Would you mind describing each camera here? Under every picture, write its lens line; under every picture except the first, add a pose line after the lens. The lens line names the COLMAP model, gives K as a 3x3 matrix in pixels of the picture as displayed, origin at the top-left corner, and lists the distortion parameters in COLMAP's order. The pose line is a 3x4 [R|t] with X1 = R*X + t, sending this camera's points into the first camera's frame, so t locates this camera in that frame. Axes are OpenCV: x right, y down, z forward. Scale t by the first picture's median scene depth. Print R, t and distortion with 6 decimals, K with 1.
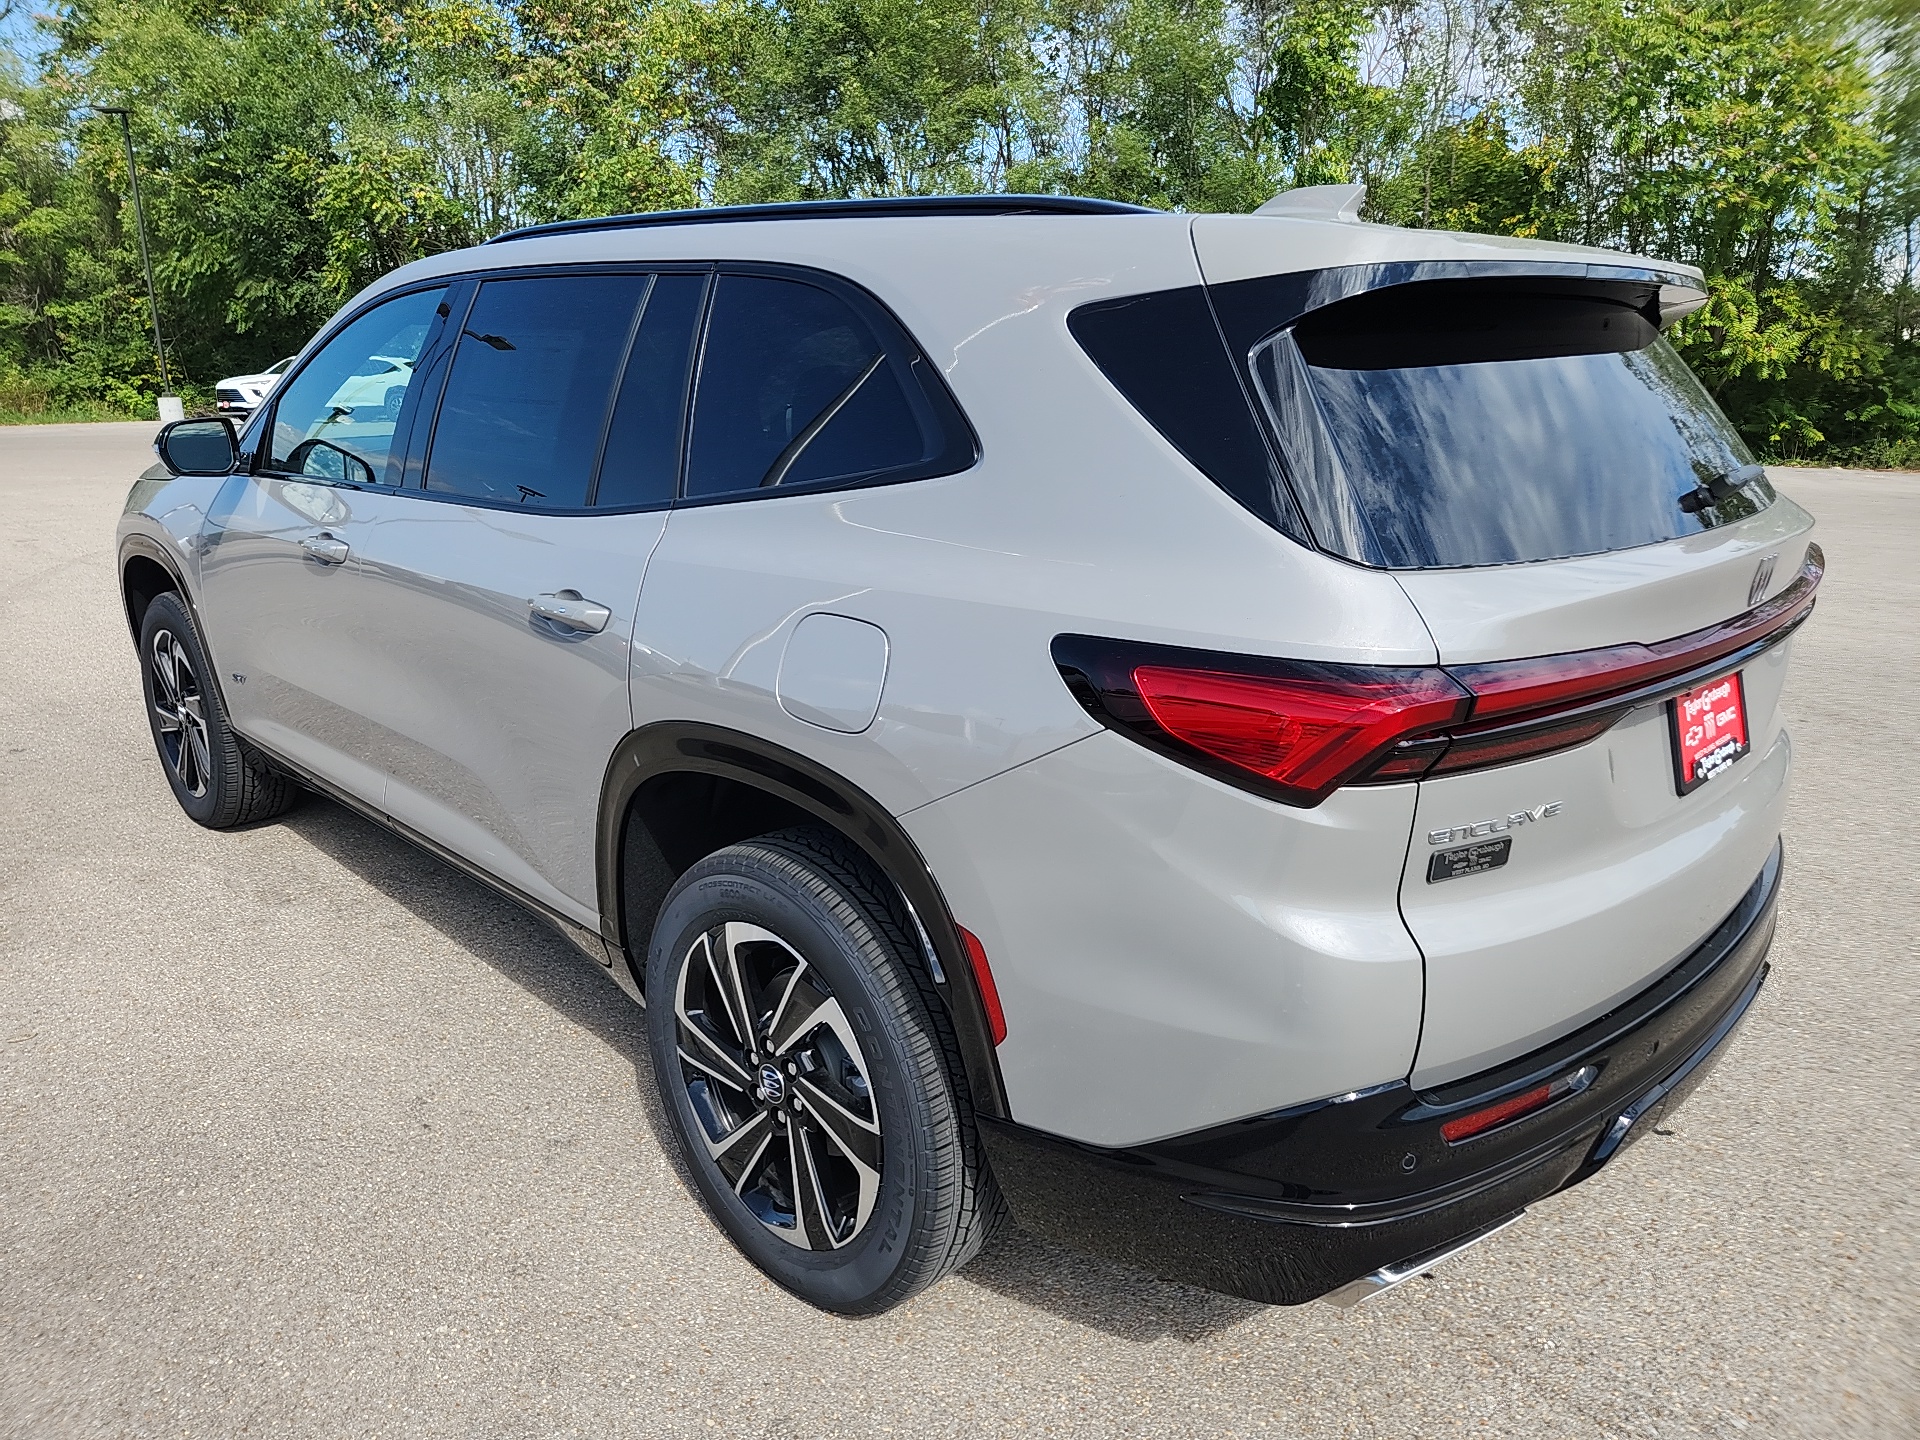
lens RADIAL K [[1285.4, 0, 911.4], [0, 1285.4, 723.3], [0, 0, 1]] dist [0.053553, -0.029895]
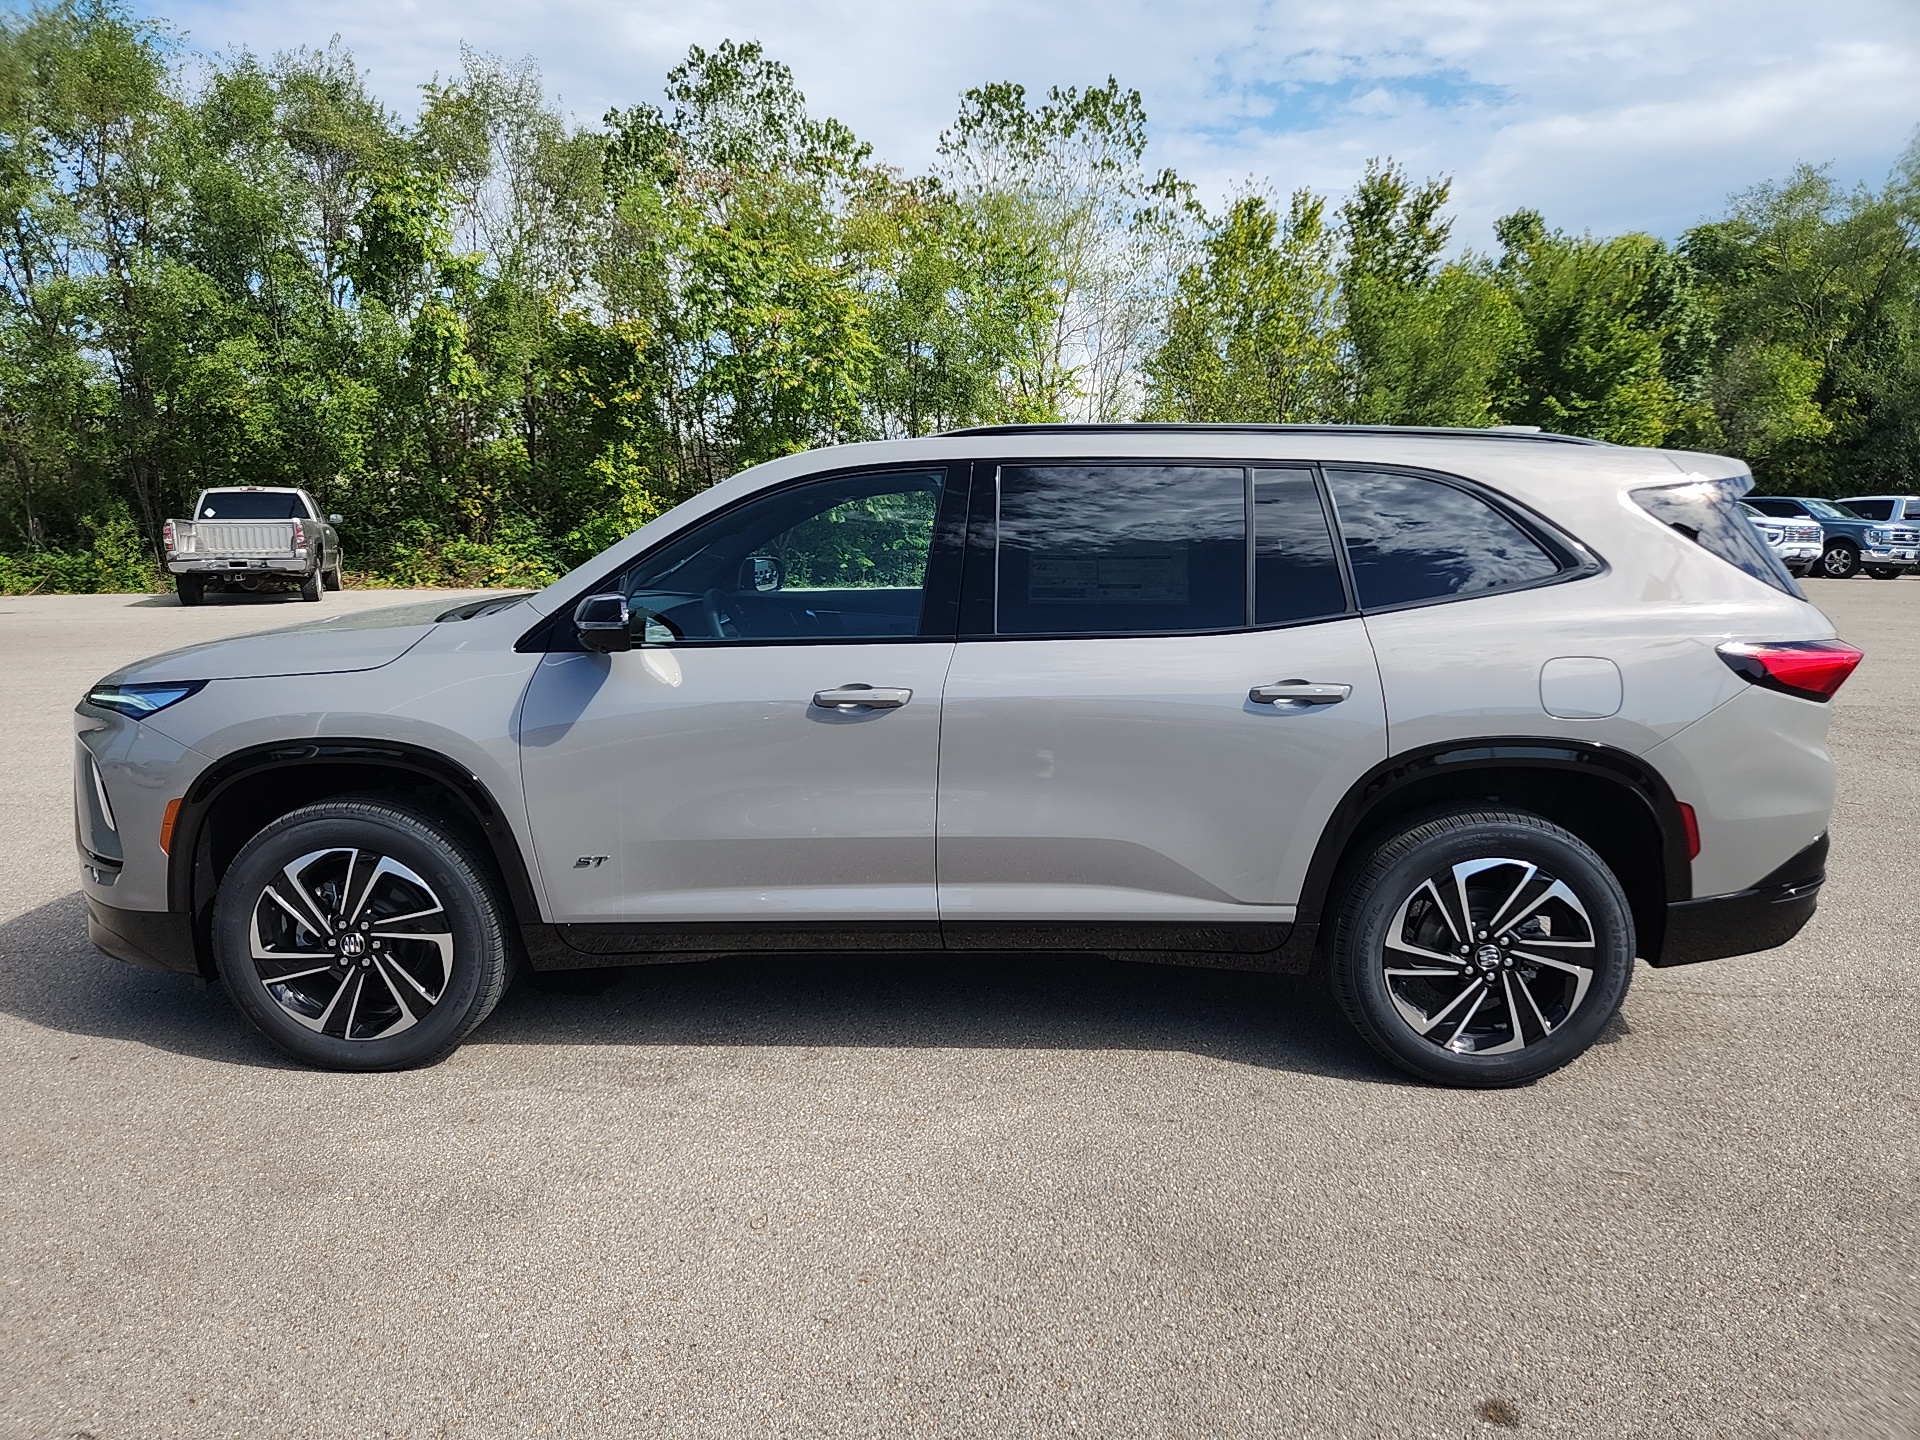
lens RADIAL K [[1285.4, 0, 948.7], [0, 1285.4, 757.1], [0, 0, 1]] dist [0.053553, -0.029895]
pose [[0.716850, -0.145579, 0.681860, -1.567625], [0.197664, 0.980269, 0.001483, -0.097628], [-0.668622, 0.133716, 0.731481, 0.212804]]
